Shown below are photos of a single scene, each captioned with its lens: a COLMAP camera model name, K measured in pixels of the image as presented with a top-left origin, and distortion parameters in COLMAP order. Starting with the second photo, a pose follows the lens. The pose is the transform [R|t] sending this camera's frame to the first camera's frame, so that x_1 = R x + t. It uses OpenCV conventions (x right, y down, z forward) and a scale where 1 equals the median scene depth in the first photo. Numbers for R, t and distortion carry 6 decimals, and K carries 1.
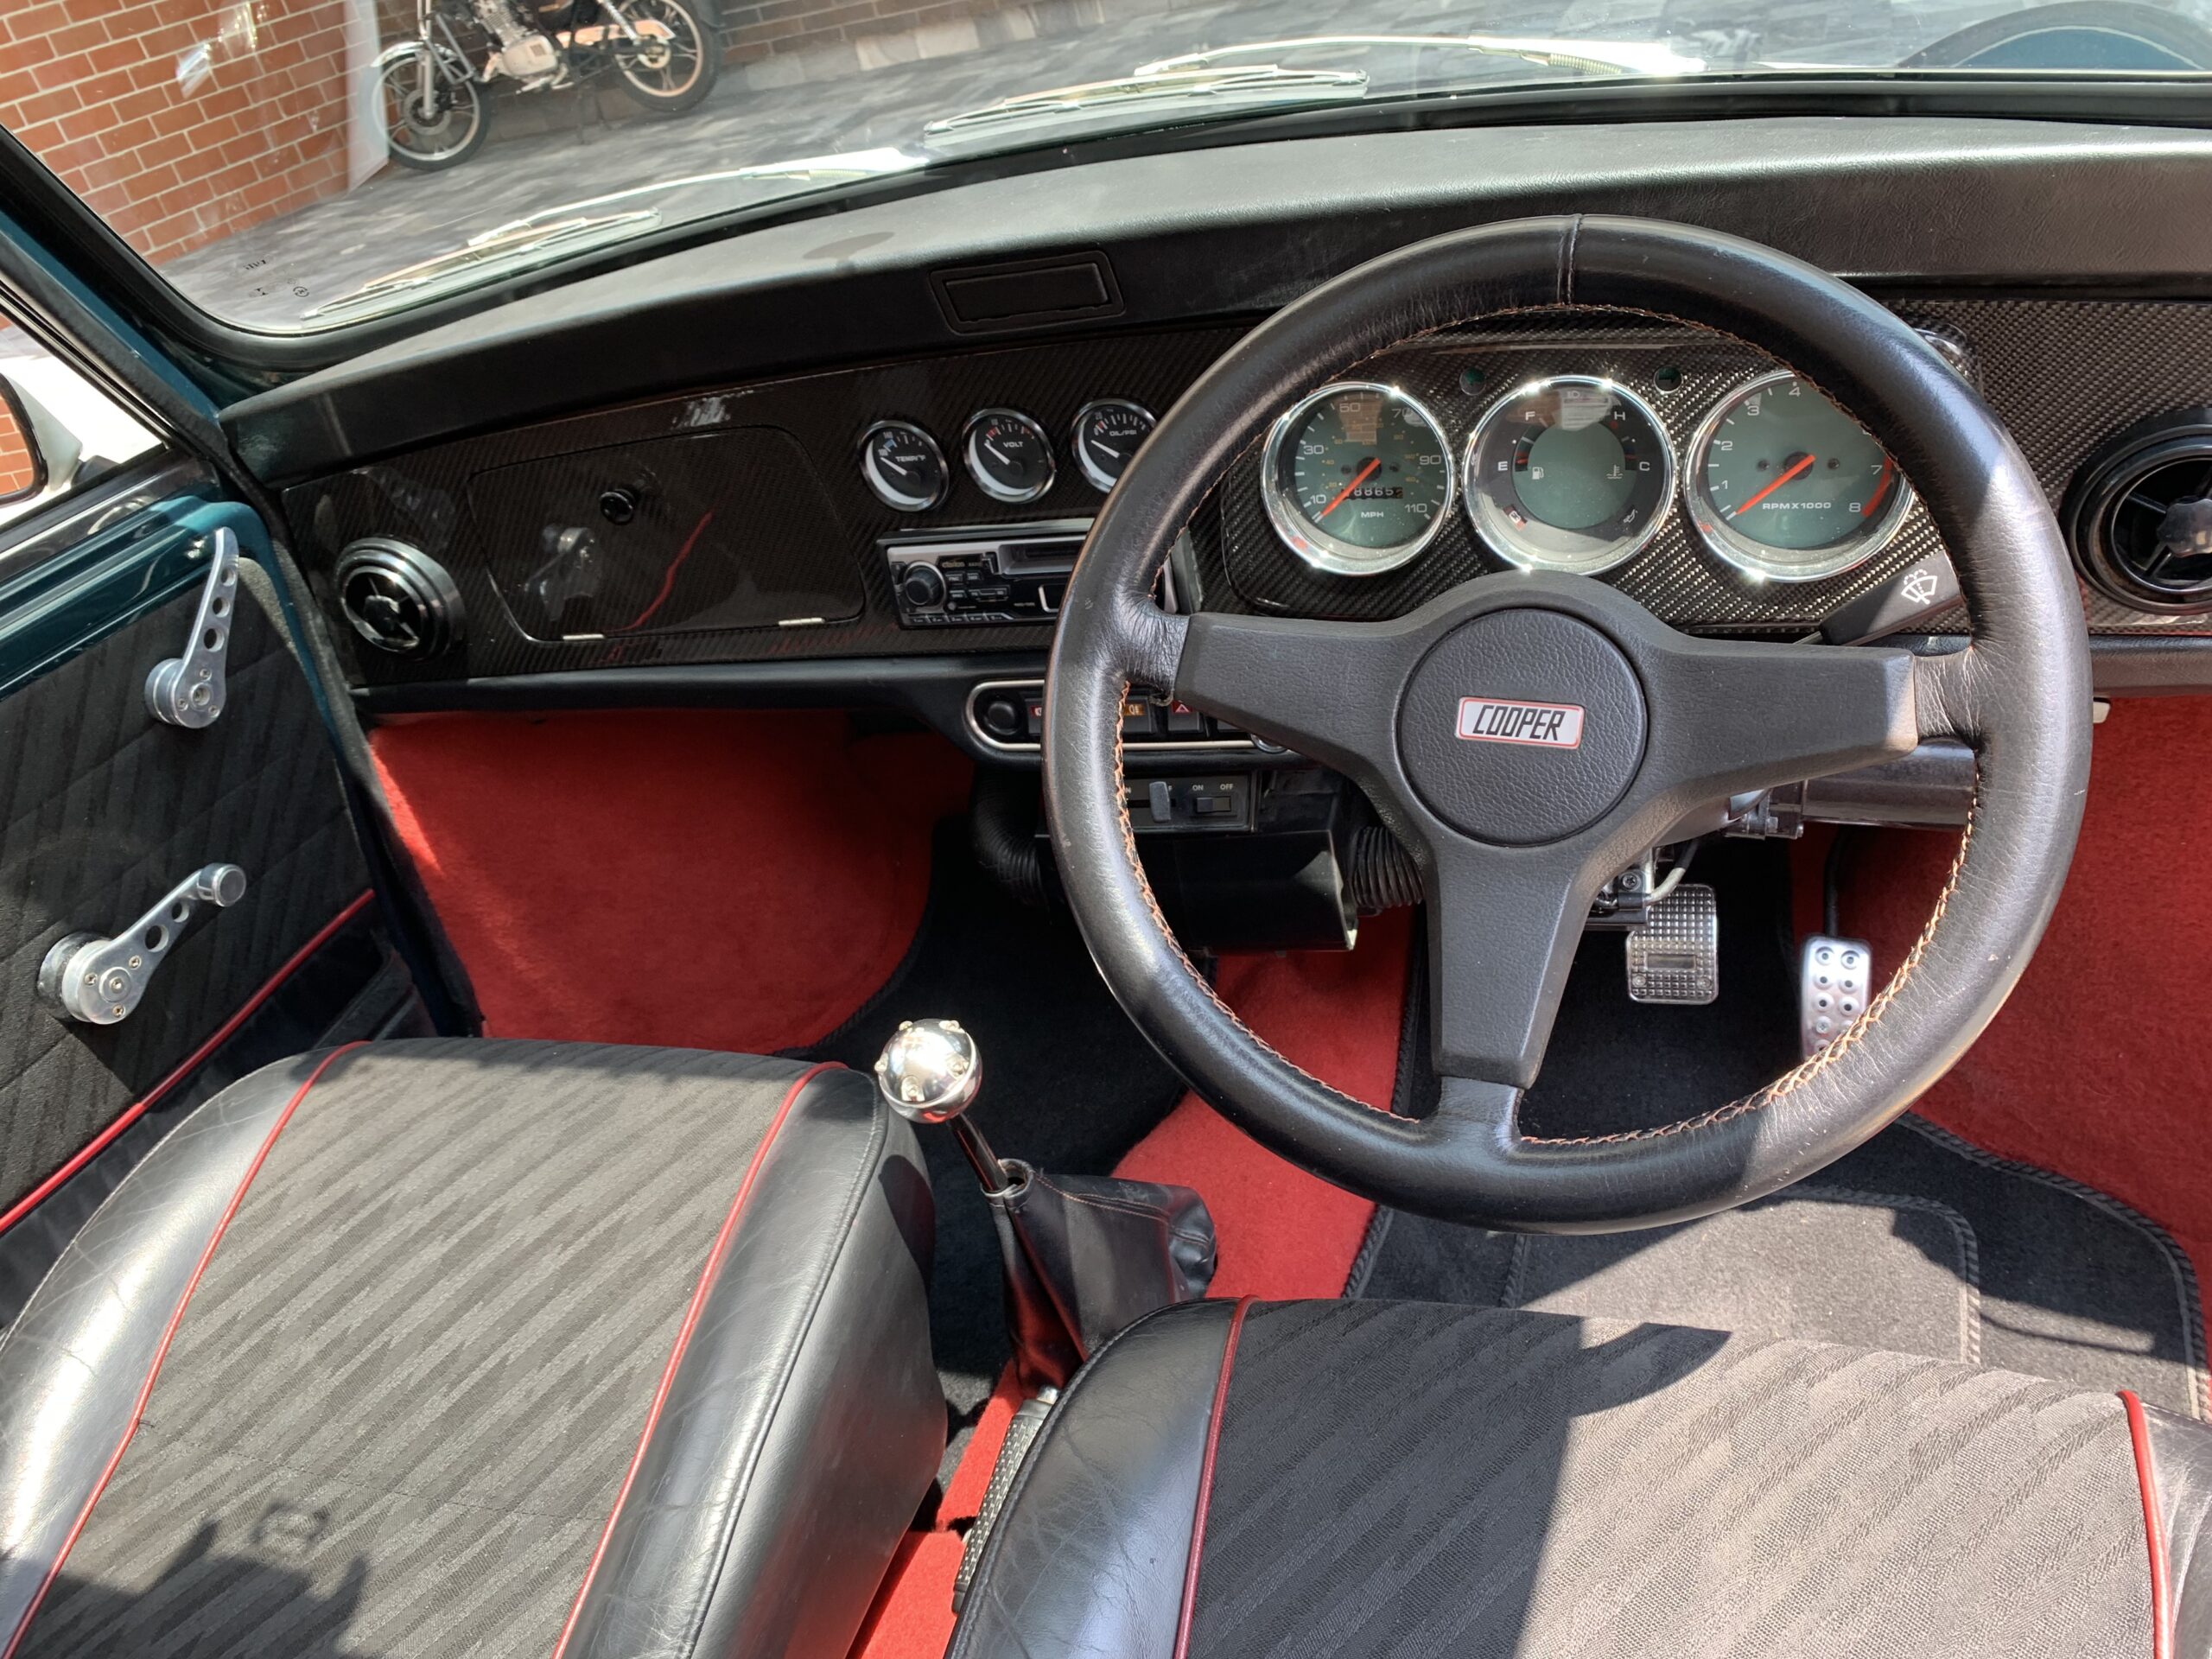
lens RADIAL K [[1781.1, 0, 1104.3], [0, 1781.1, 826.5], [0, 0, 1]] dist [0.036042, -0.047470]
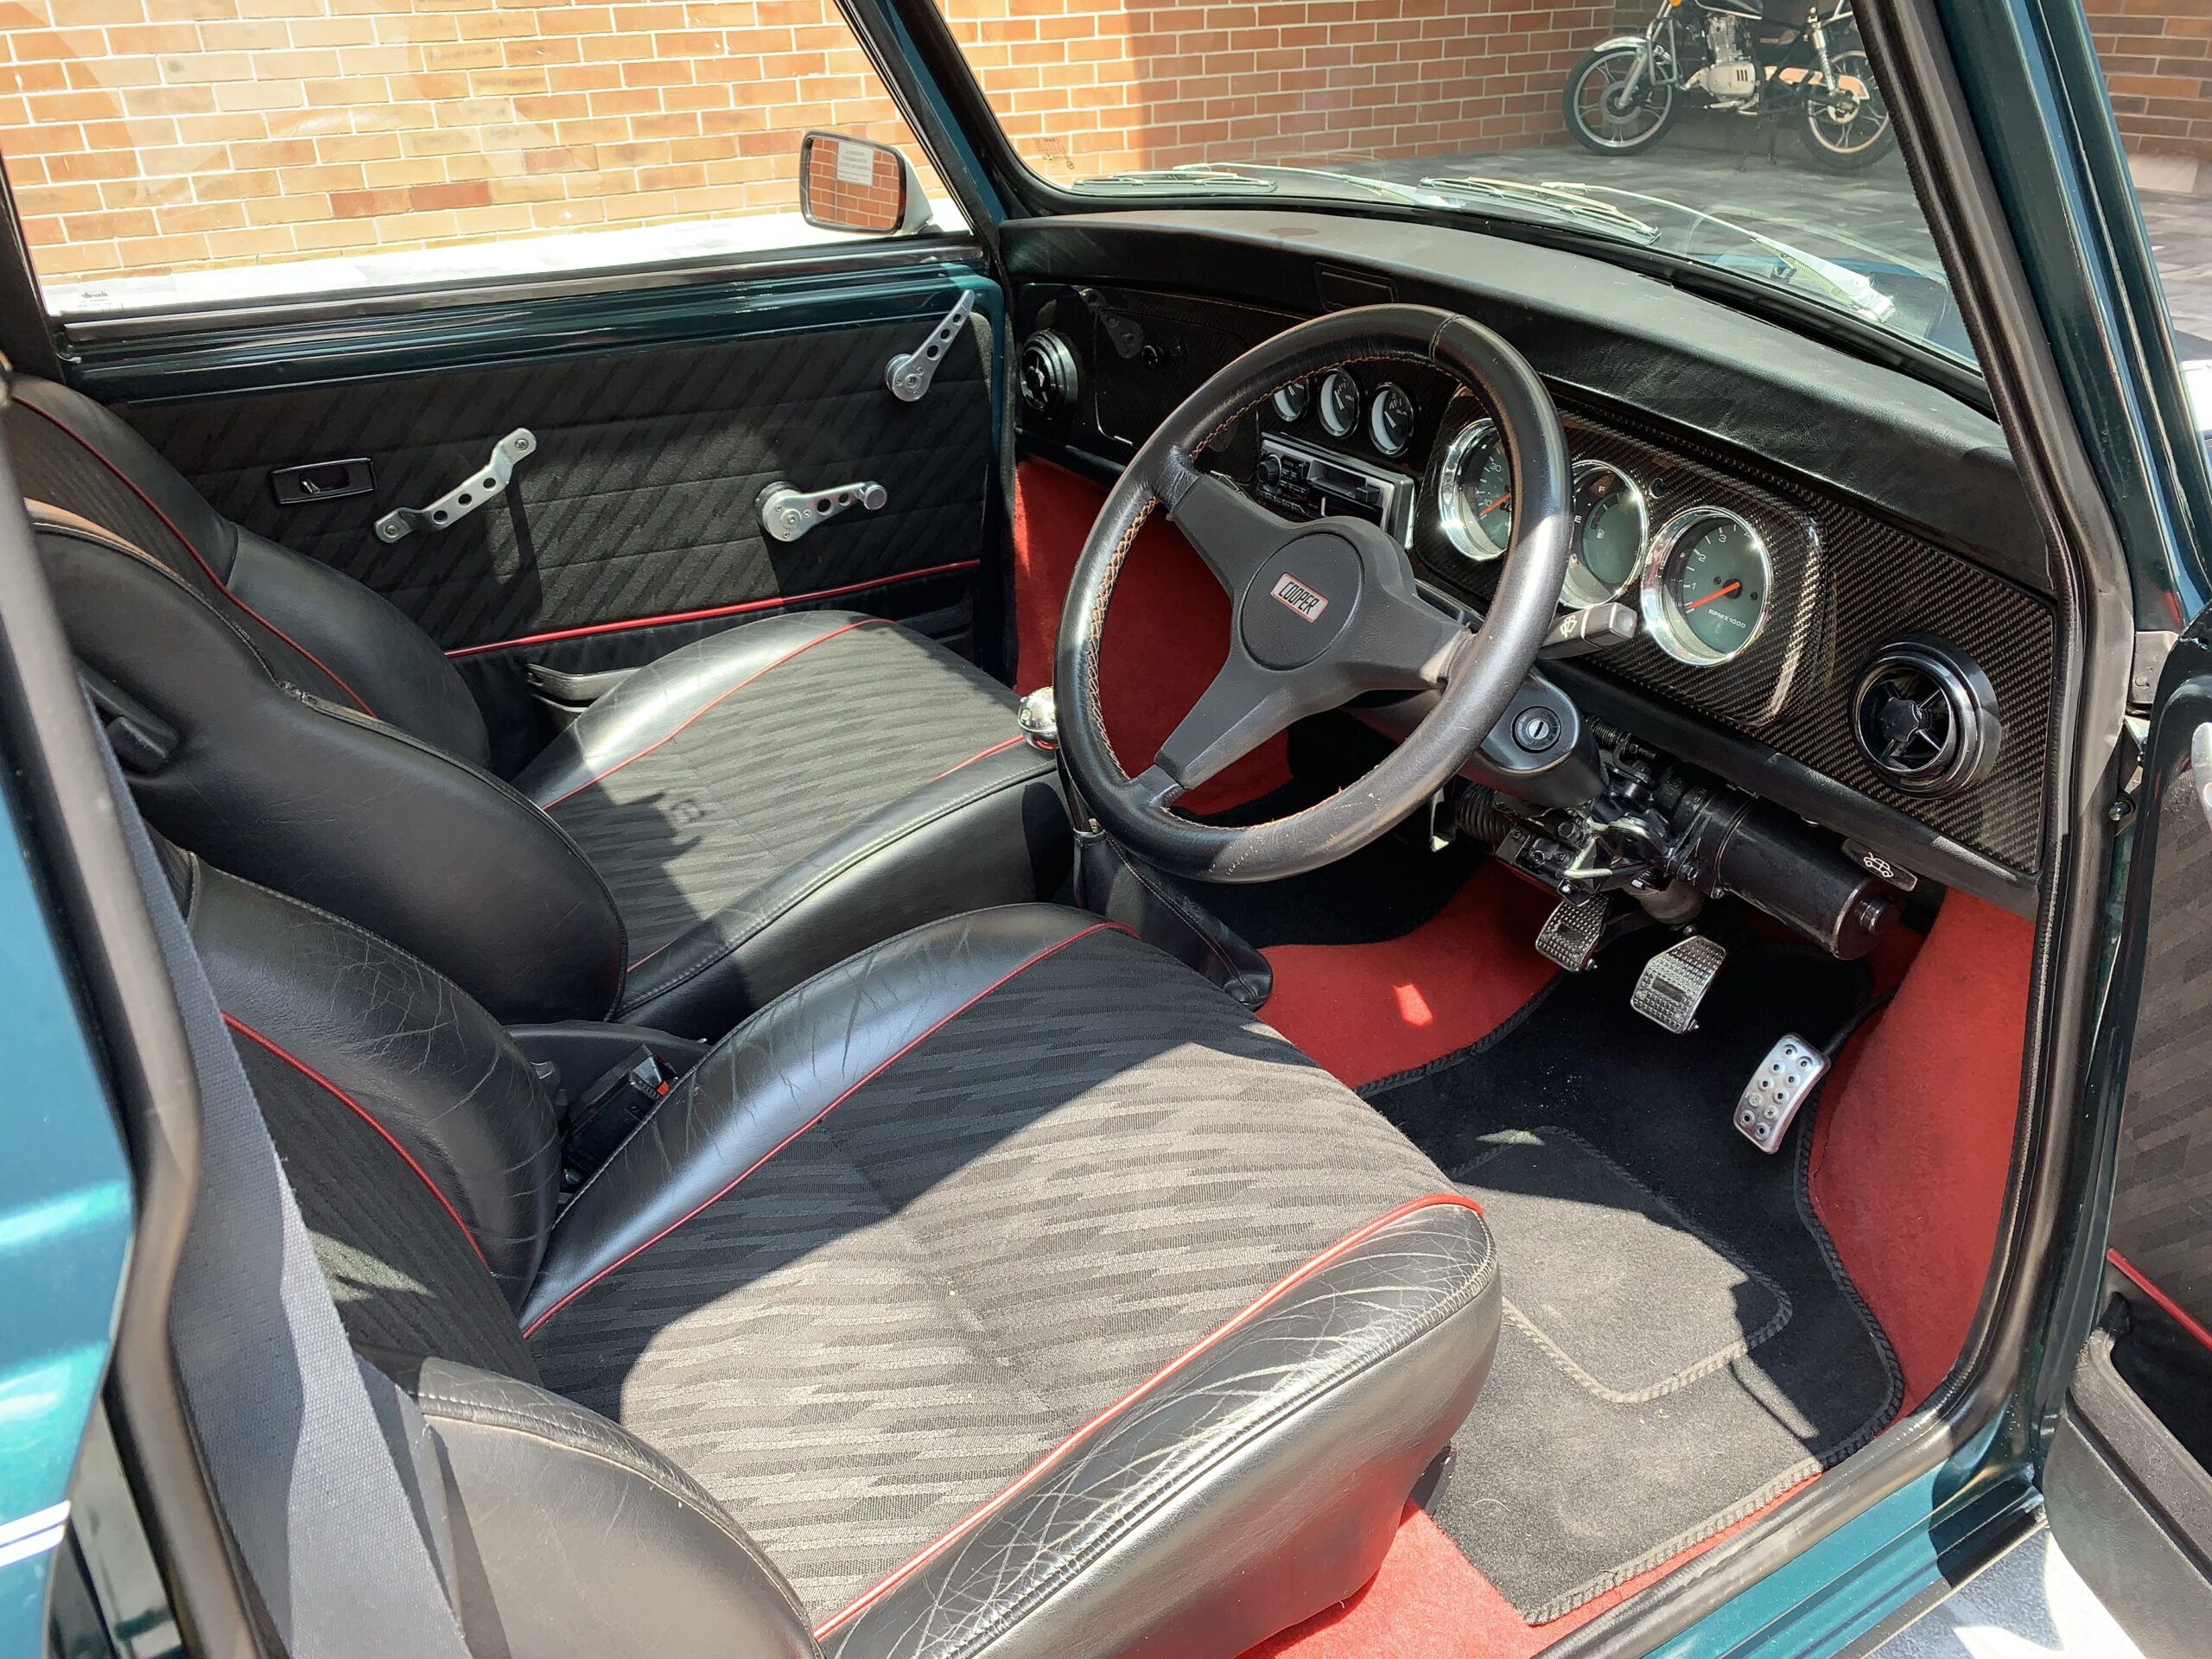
lens RADIAL K [[1781.1, 0, 1093.8], [0, 1781.1, 842.5], [0, 0, 1]] dist [0.036042, -0.047470]
pose [[0.756969, 0.463344, -0.460771, 0.534485], [-0.460090, 0.878641, 0.127698, 0.010277], [0.464020, 0.115333, 0.878284, -0.276369]]
